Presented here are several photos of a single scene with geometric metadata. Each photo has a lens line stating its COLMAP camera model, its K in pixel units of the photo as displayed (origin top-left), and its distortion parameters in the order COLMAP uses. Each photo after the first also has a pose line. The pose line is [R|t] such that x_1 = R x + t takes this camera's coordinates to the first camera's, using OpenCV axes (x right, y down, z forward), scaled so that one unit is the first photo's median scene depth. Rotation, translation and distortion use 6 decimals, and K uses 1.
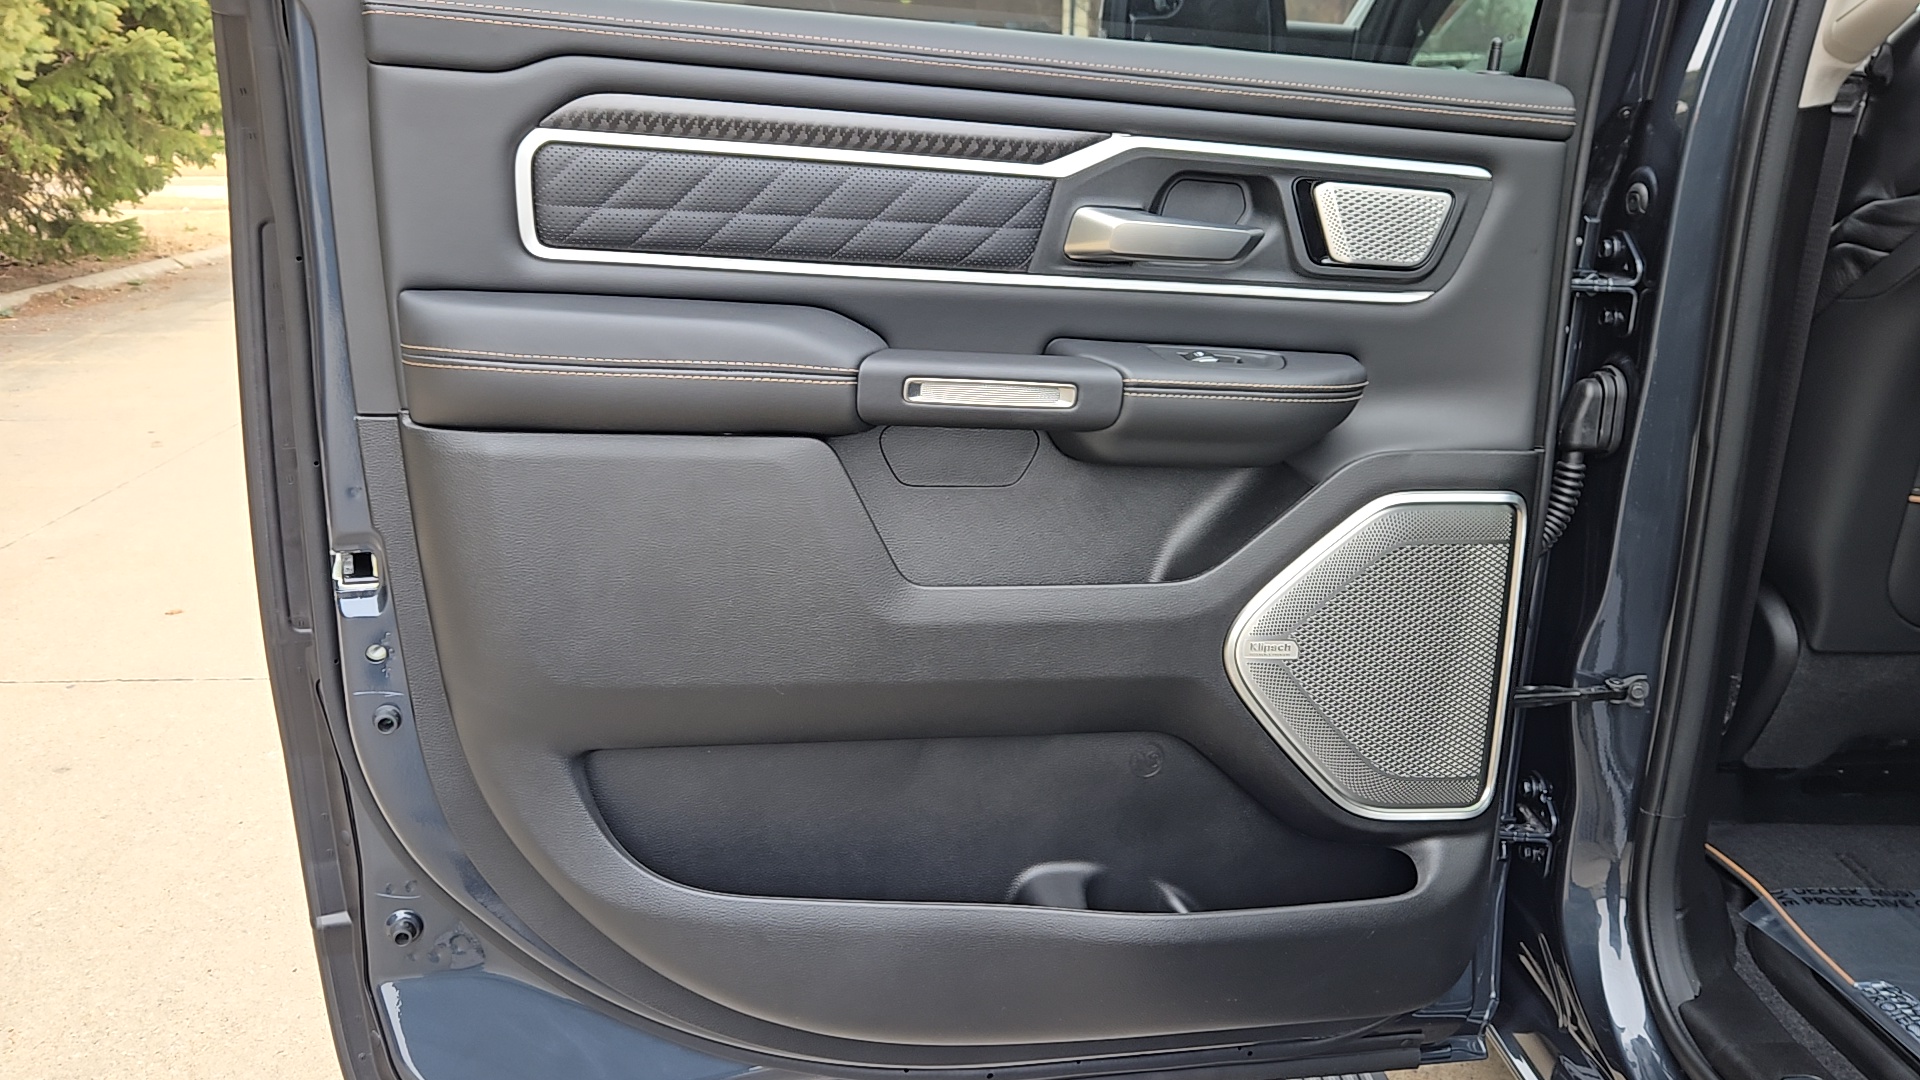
lens RADIAL K [[1584.5, 0, 943.0], [0, 1584.5, 545.6], [0, 0, 1]] dist [0.015039, -0.005894]
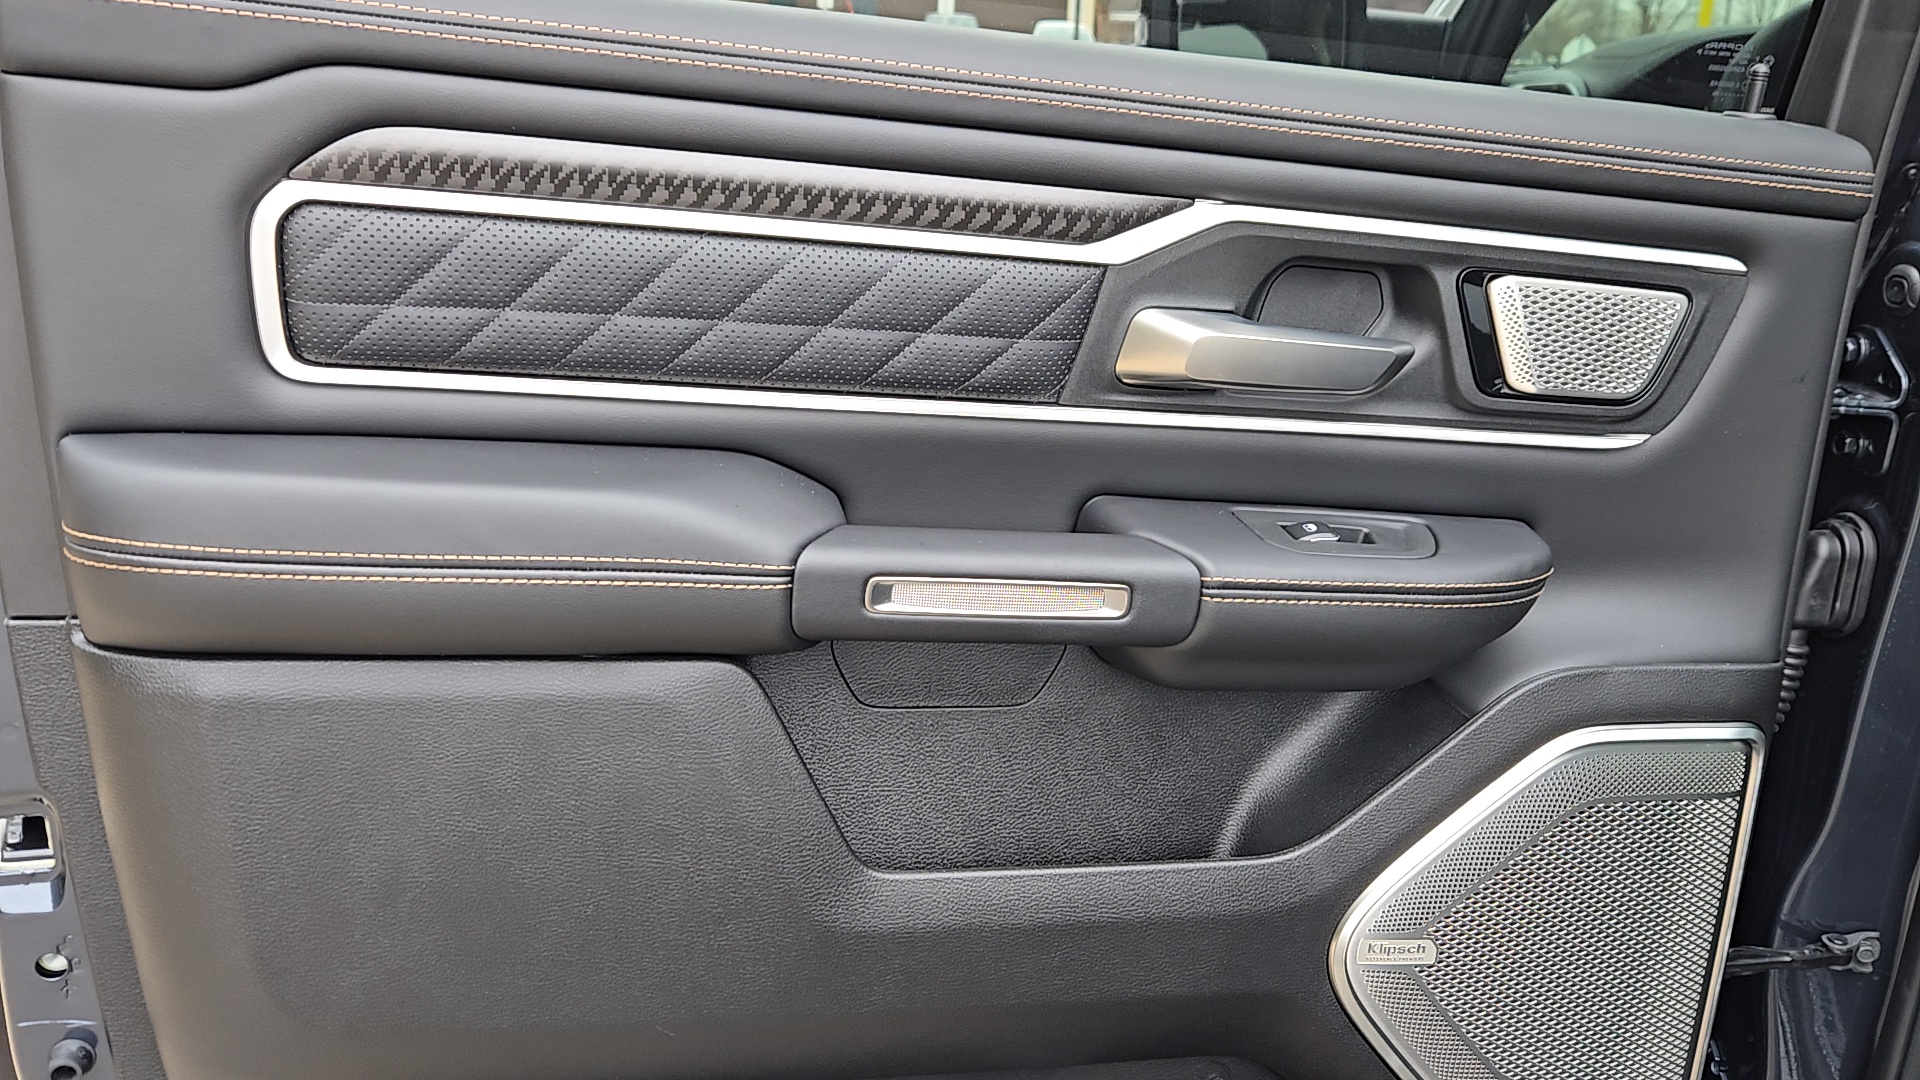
lens RADIAL K [[1584.5, 0, 942.8], [0, 1584.5, 546.3], [0, 0, 1]] dist [0.015039, -0.005894]
pose [[0.999644, 0.026401, 0.003969, 0.003552], [-0.026482, 0.999408, 0.021949, -0.126718], [-0.003388, -0.022046, 0.999751, 0.337500]]
